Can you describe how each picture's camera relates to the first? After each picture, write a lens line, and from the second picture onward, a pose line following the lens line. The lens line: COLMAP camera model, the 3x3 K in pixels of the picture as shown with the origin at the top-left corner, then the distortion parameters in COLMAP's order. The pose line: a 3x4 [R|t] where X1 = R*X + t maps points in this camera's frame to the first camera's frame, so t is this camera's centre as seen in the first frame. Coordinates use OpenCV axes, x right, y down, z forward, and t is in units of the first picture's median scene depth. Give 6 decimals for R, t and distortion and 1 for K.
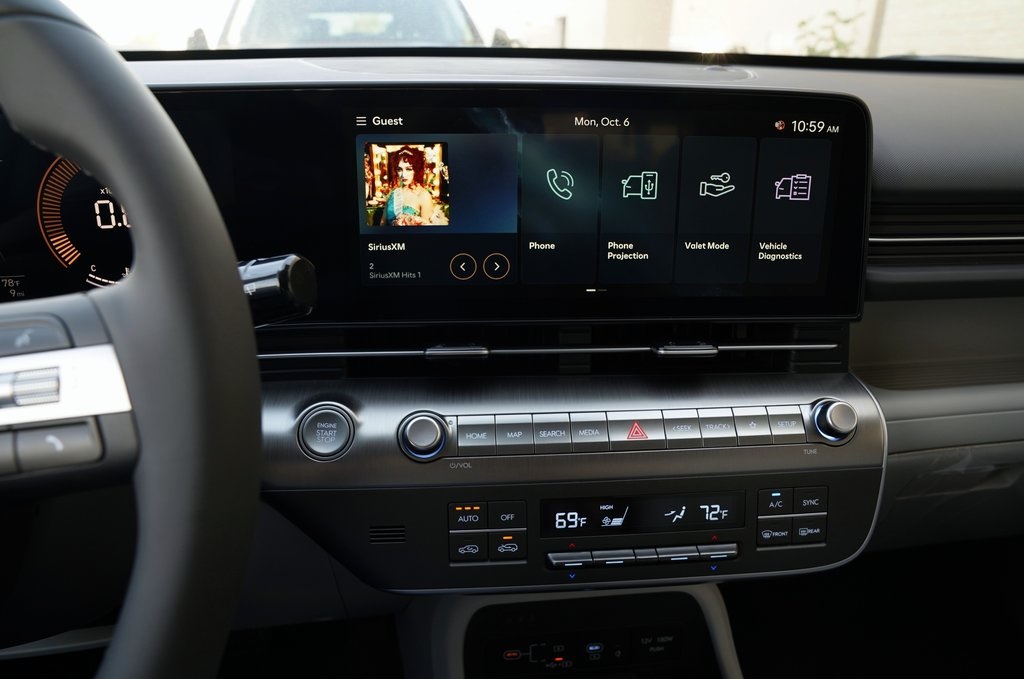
lens RADIAL K [[710.0, 0, 510.1], [0, 710.0, 341.1], [0, 0, 1]] dist [-0.126903, 0.082644]
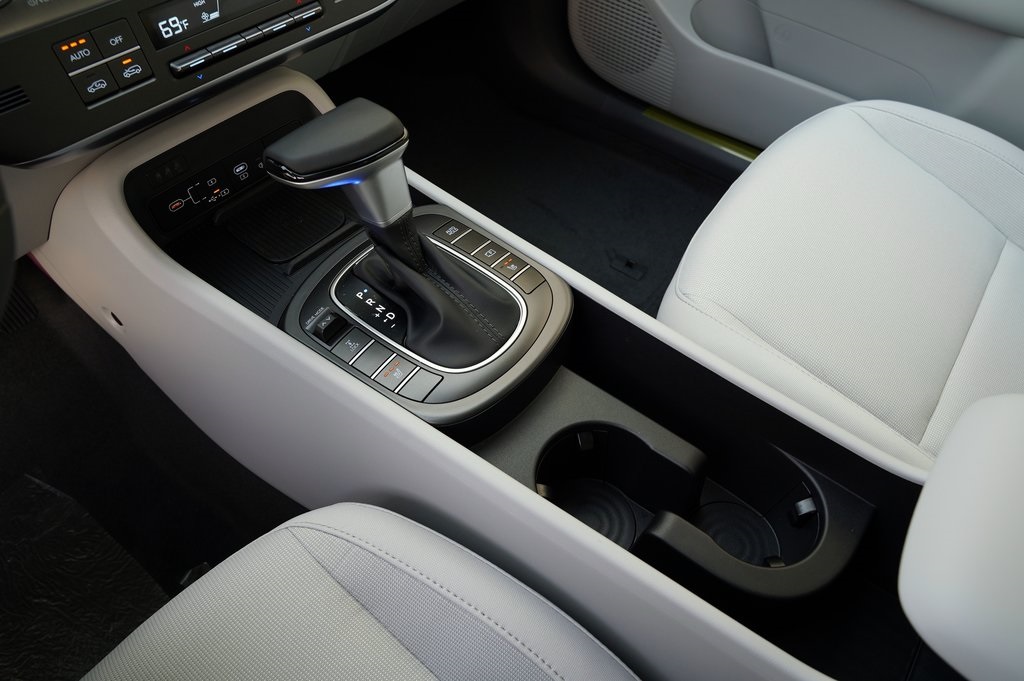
lens RADIAL K [[710.0, 0, 518.1], [0, 710.0, 345.2], [0, 0, 1]] dist [-0.126903, 0.082644]
pose [[0.738103, -0.524918, 0.423870, -0.220559], [0.230851, 0.786812, 0.572393, 0.164290], [-0.633966, -0.324634, 0.701926, -0.215350]]
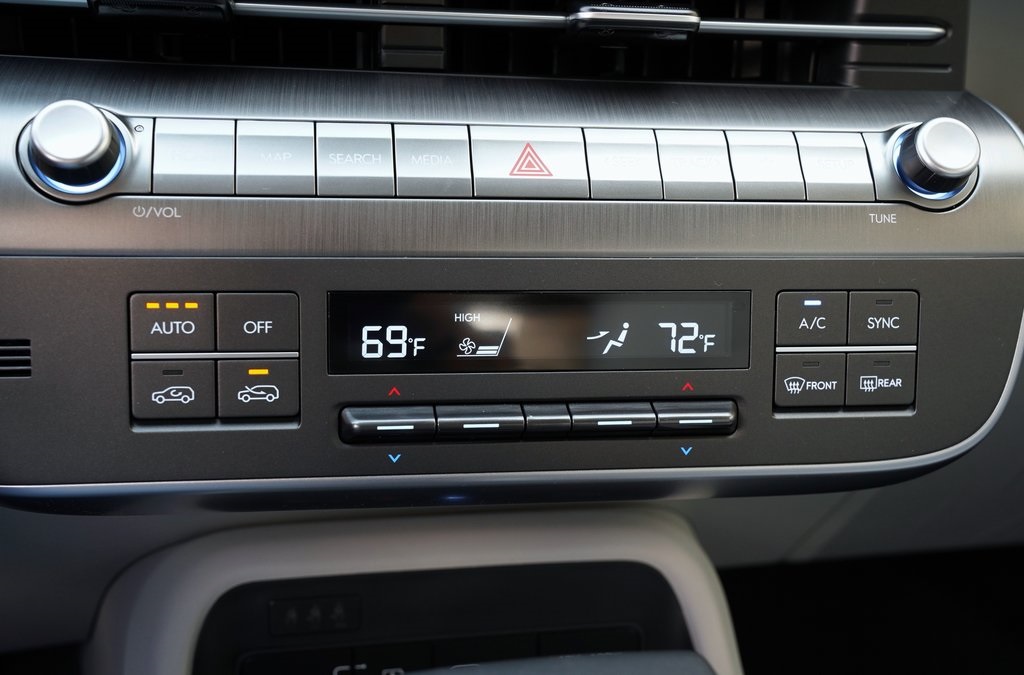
lens RADIAL K [[1239.2, 0, 517.0], [0, 1239.2, 332.8], [0, 0, 1]] dist [0.044751, 0.000000]
pose [[0.995364, 0.012933, 0.095311, 0.089496], [-0.014216, 0.999817, 0.012794, 0.235362], [-0.095128, -0.014090, 0.995365, 0.138885]]
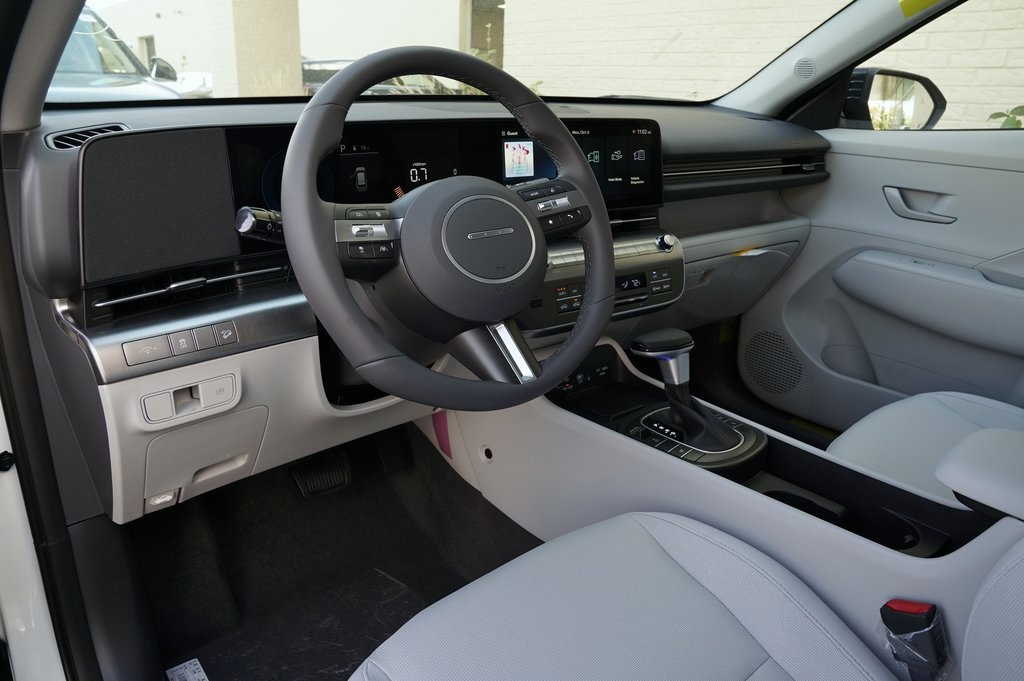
lens RADIAL K [[710.0, 0, 512.4], [0, 710.0, 341.4], [0, 0, 1]] dist [-0.126903, 0.082644]
pose [[0.859030, -0.166409, 0.484124, -1.384013], [0.179051, 0.983628, 0.020396, 0.325481], [-0.479592, 0.069162, 0.874762, -1.020603]]
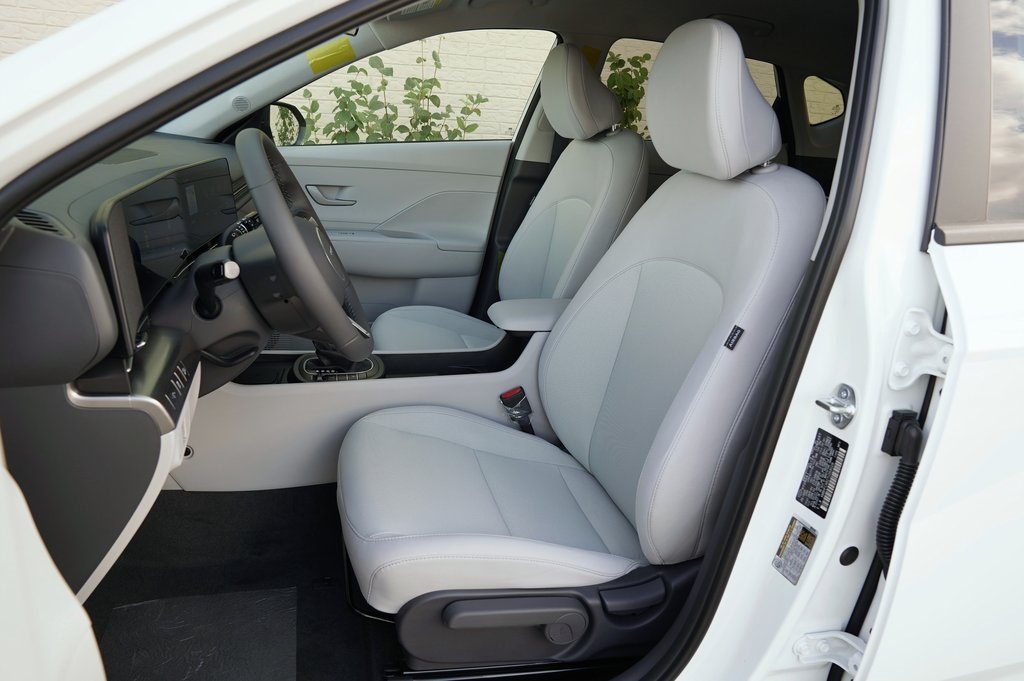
lens RADIAL K [[710.0, 0, 511.6], [0, 710.0, 340.4], [0, 0, 1]] dist [-0.126903, 0.082644]
pose [[-0.056621, -0.327040, 0.943313, -3.130631], [0.310788, 0.892112, 0.327944, -0.229601], [-0.948791, 0.311739, 0.051127, -0.255331]]
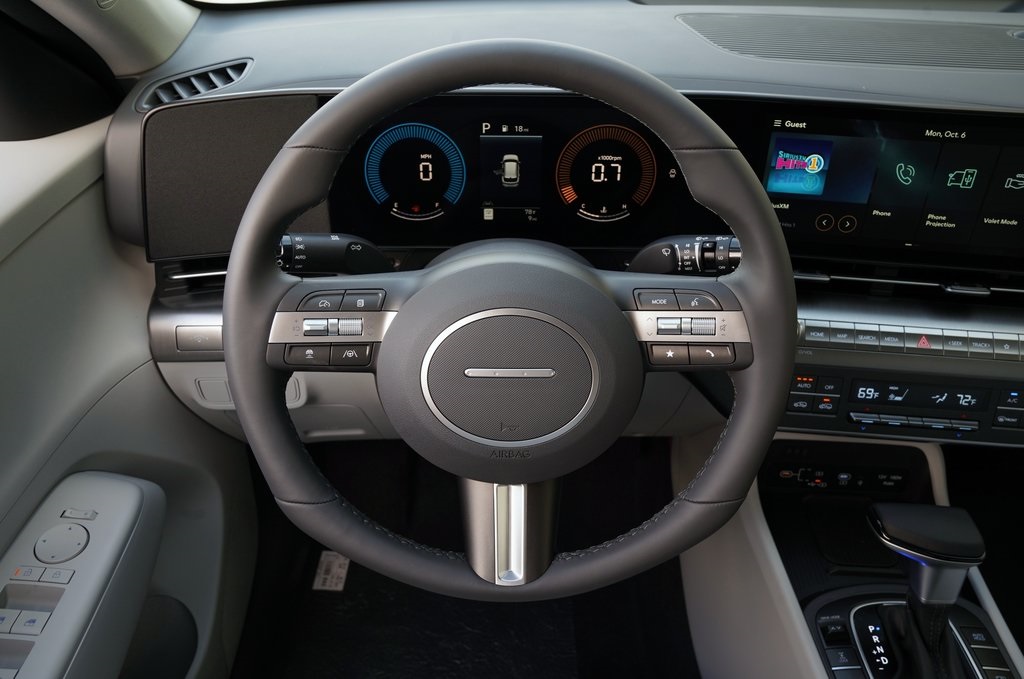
lens RADIAL K [[769.2, 0, 512.8], [0, 769.2, 338.1], [0, 0, 1]] dist [-0.101597, 0.090455]
pose [[0.983221, 0.106806, -0.147883, -0.445803], [-0.067686, 0.966405, 0.247953, -0.218424], [0.169398, -0.233783, 0.957418, -0.681191]]
